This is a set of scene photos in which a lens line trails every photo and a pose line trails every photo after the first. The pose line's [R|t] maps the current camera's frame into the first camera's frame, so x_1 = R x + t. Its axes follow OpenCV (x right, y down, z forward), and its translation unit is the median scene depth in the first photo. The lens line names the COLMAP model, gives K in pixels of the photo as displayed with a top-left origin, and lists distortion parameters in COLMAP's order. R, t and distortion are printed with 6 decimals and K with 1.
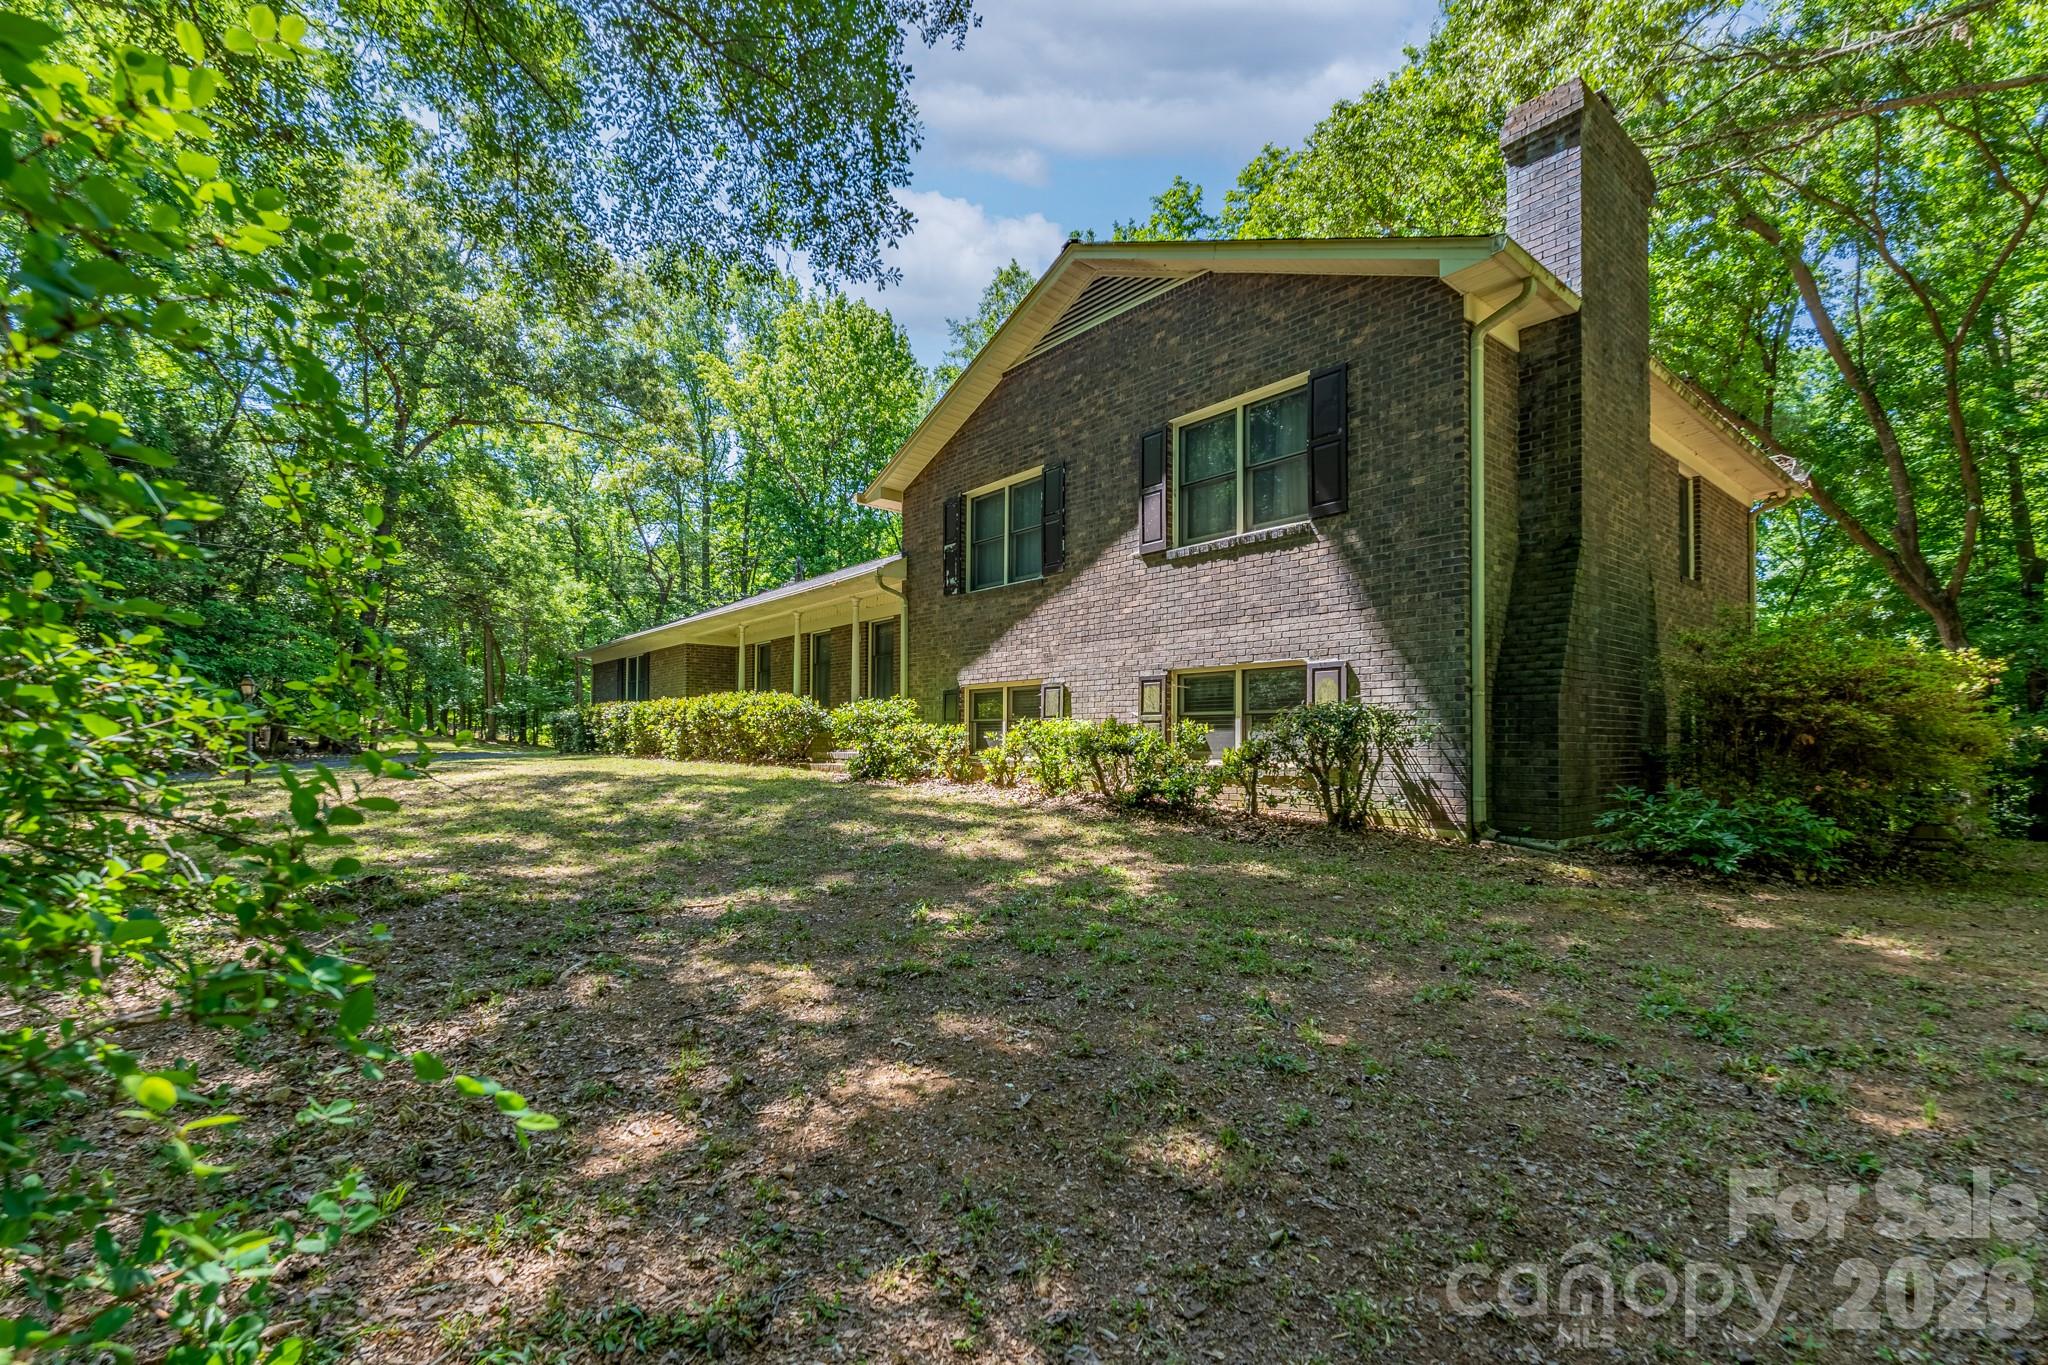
lens RADIAL K [[941.8, 0, 1025.9], [0, 941.8, 734.9], [0, 0, 1]] dist [-0.001259, -0.000050]
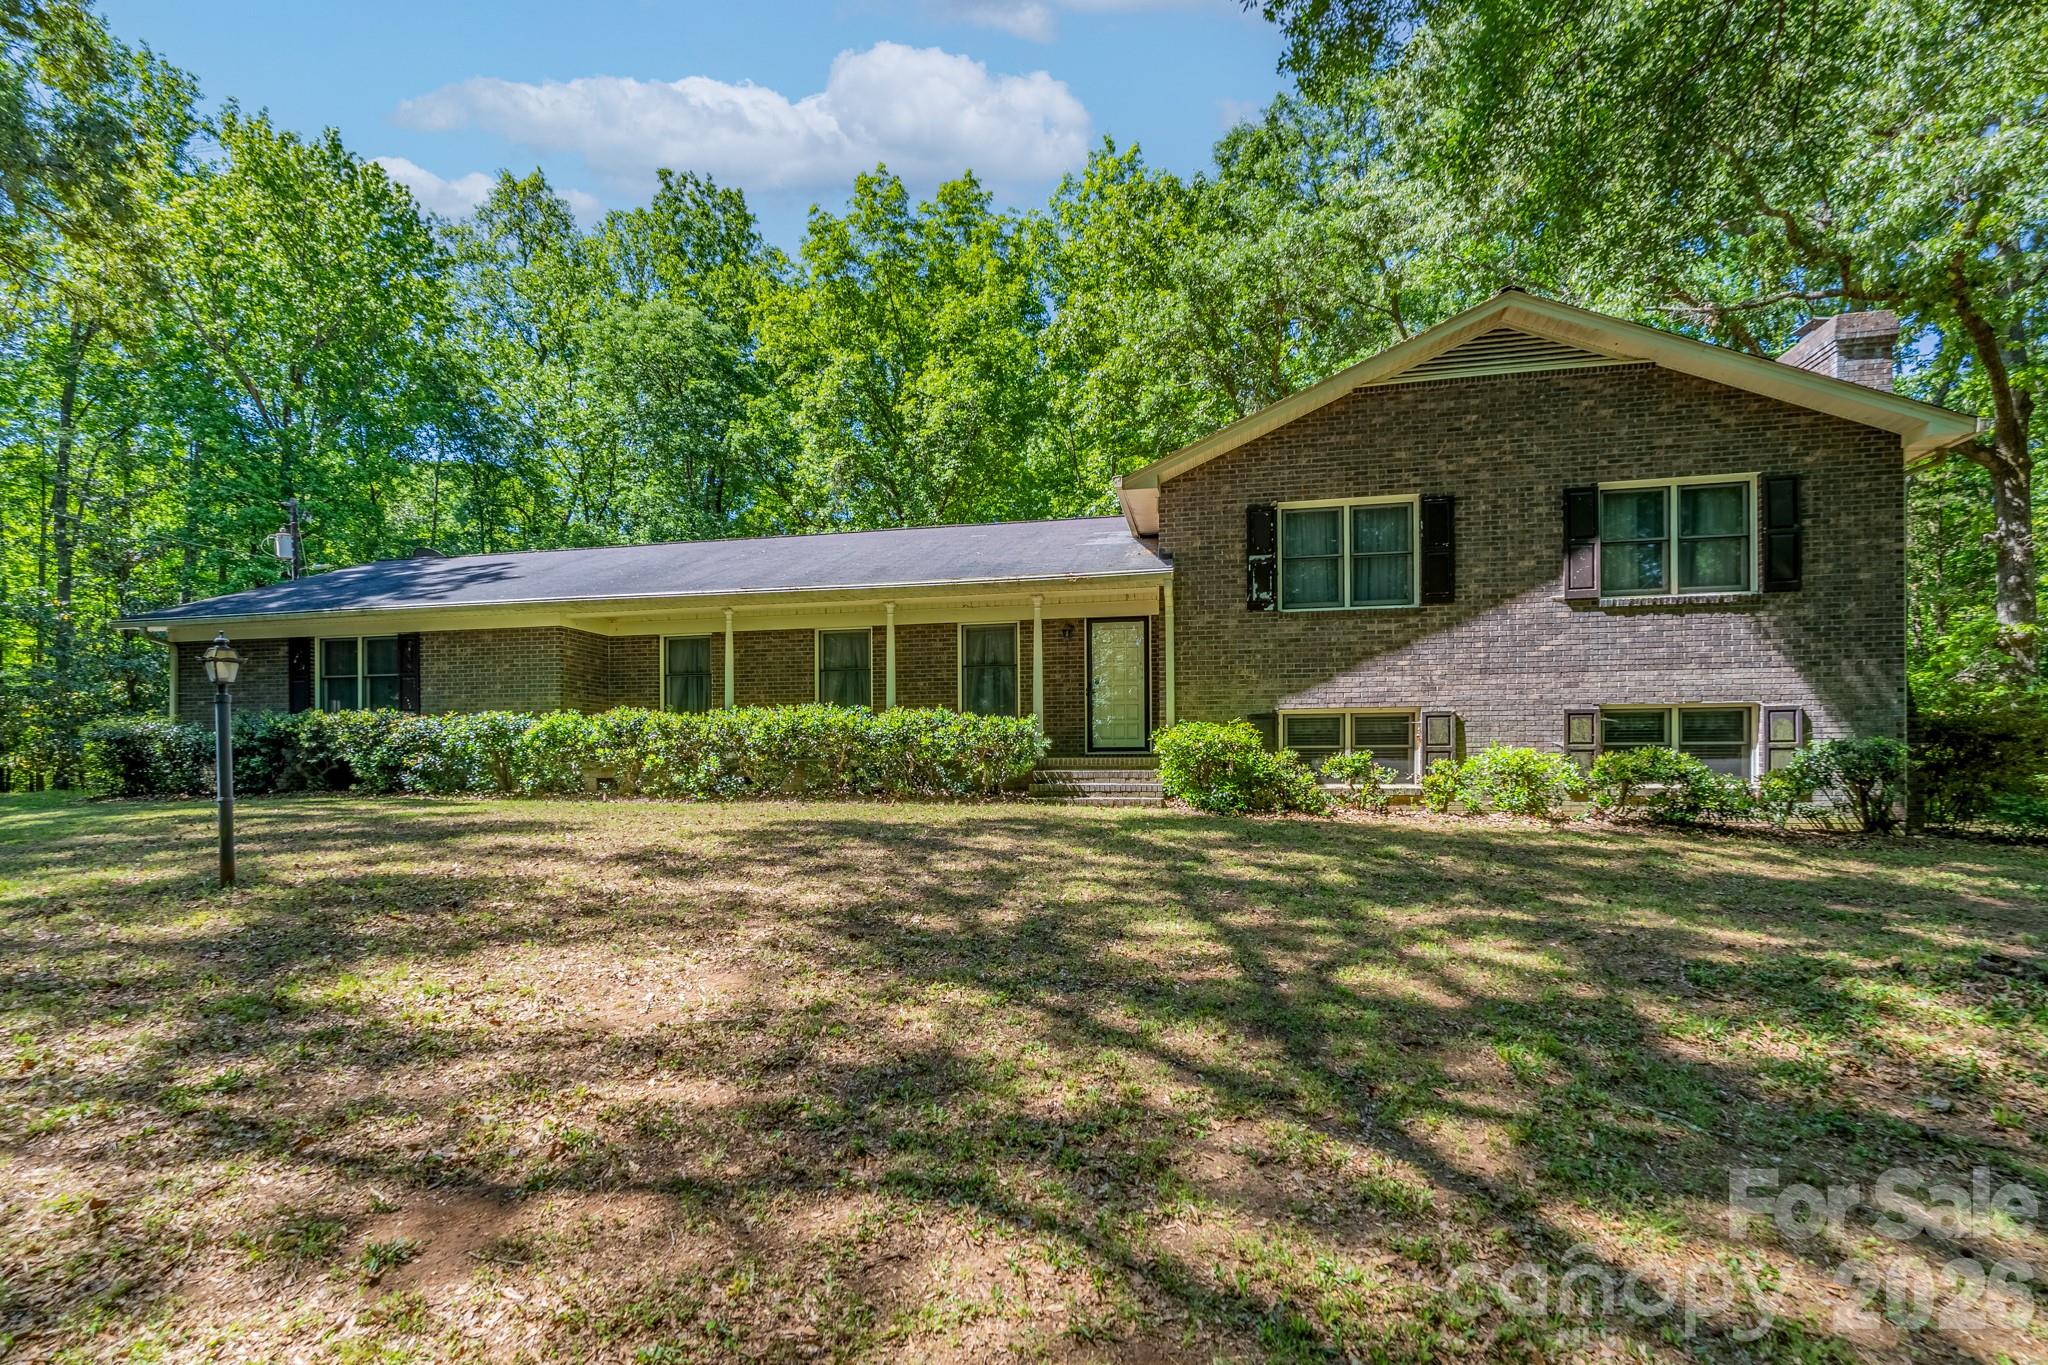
lens RADIAL K [[979.5, 0, 1023.0], [0, 979.5, 779.0], [0, 0, 1]] dist [0.002569, 0.000490]
pose [[0.776232, -0.003577, 0.630437, -1.098463], [-0.001631, 0.999969, 0.007683, 0.010638], [-0.630445, -0.006992, 0.776202, 0.515522]]
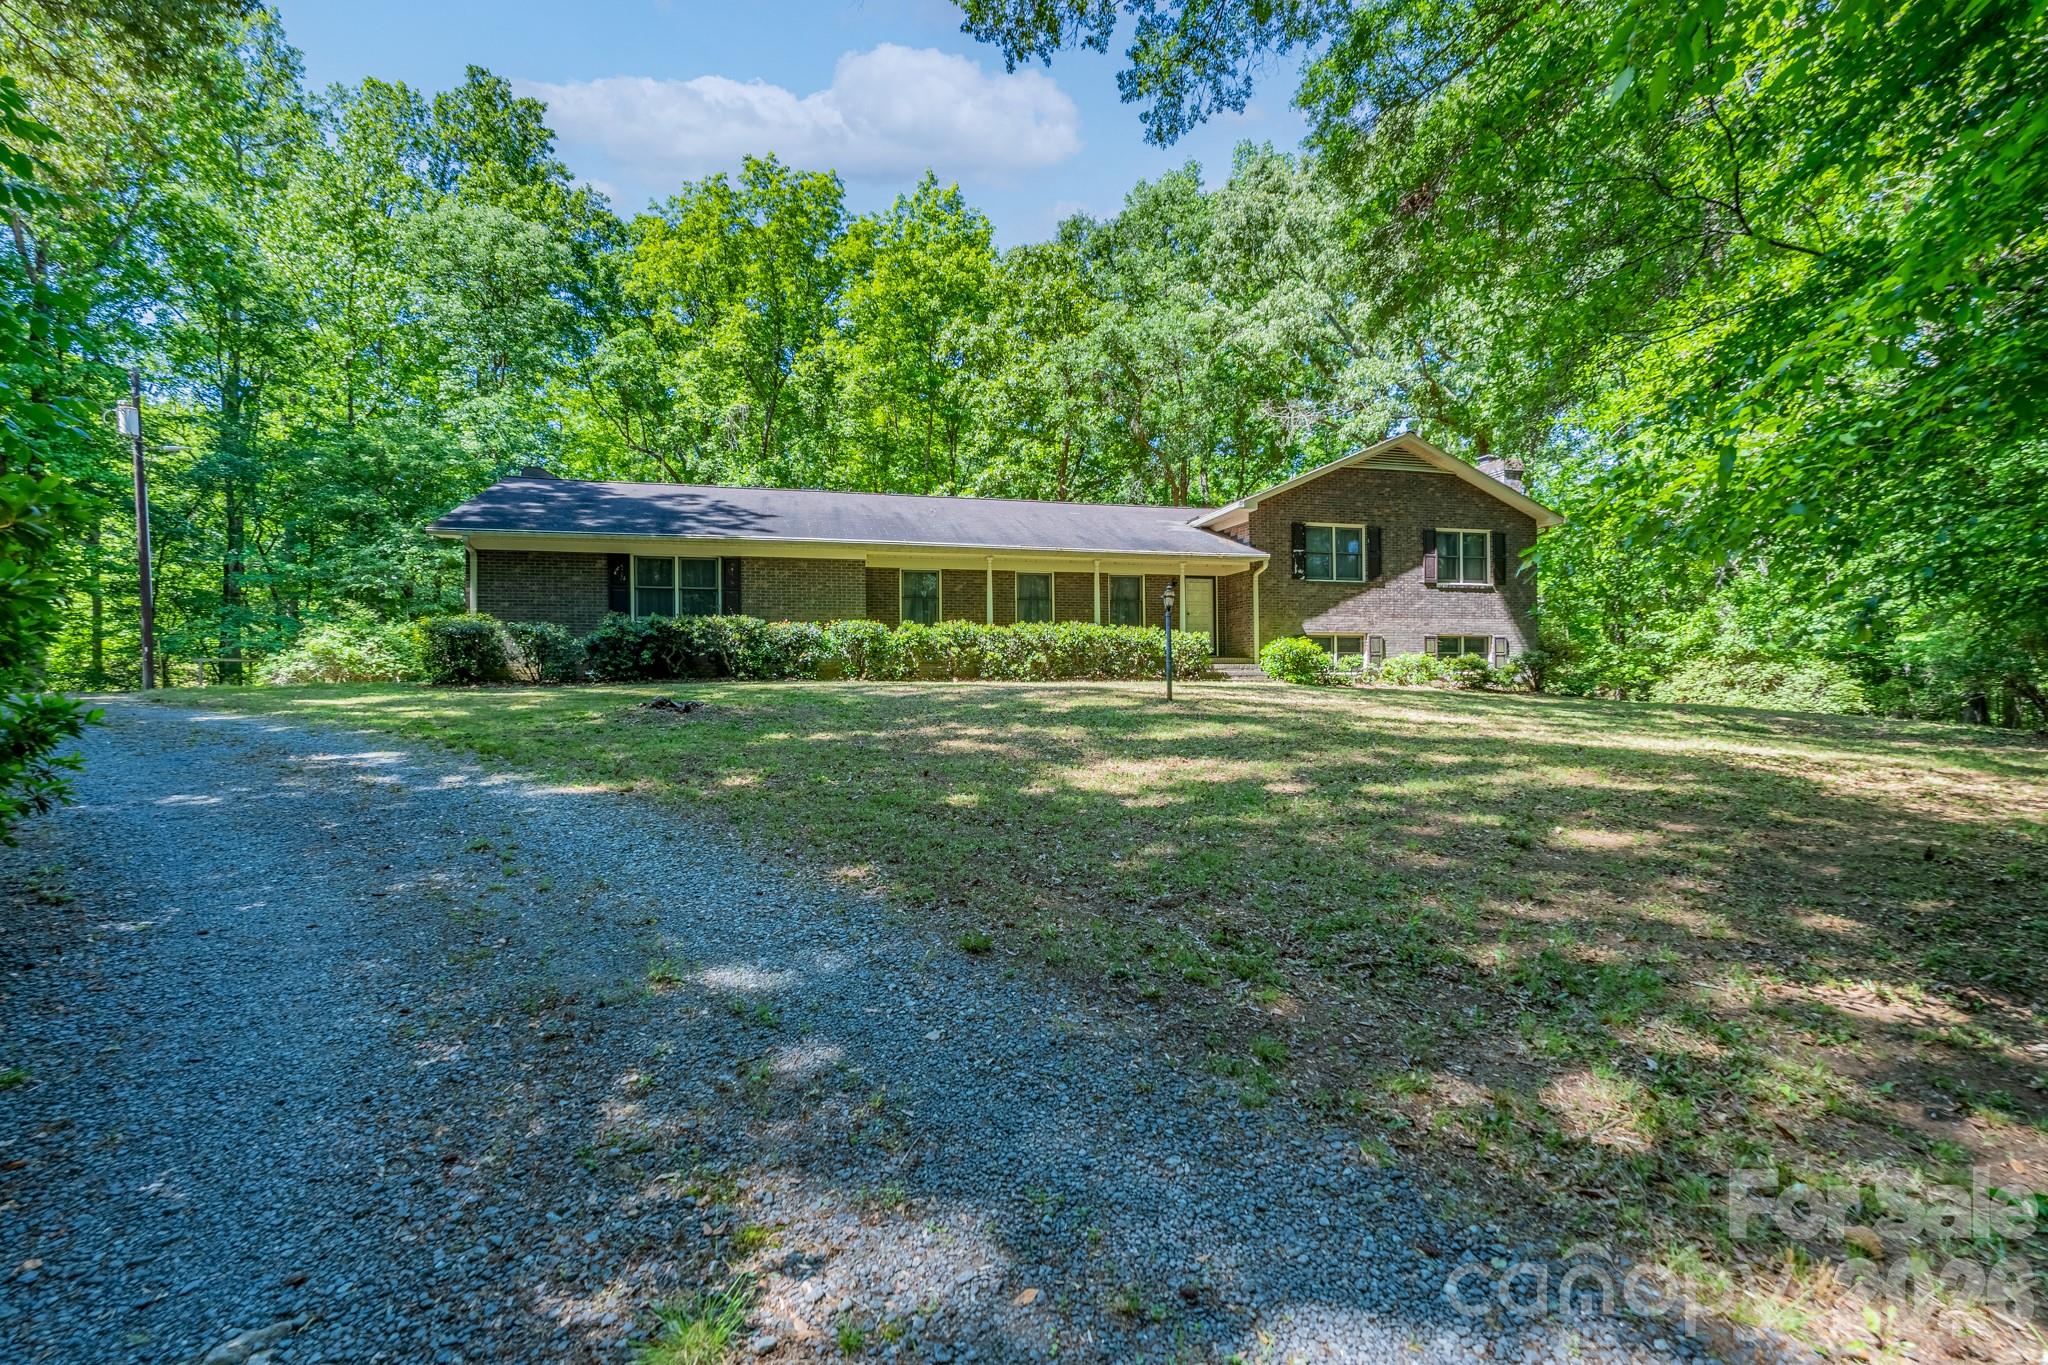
lens RADIAL K [[918.3, 0, 1024.0], [0, 918.3, 682.5], [0, 0, 1]] dist [0.000032, 0.000042]
pose [[0.415231, -0.007816, 0.909682, -2.316664], [-0.004203, 0.999936, 0.010510, 0.031200], [-0.909706, -0.008188, 0.415172, 0.965376]]
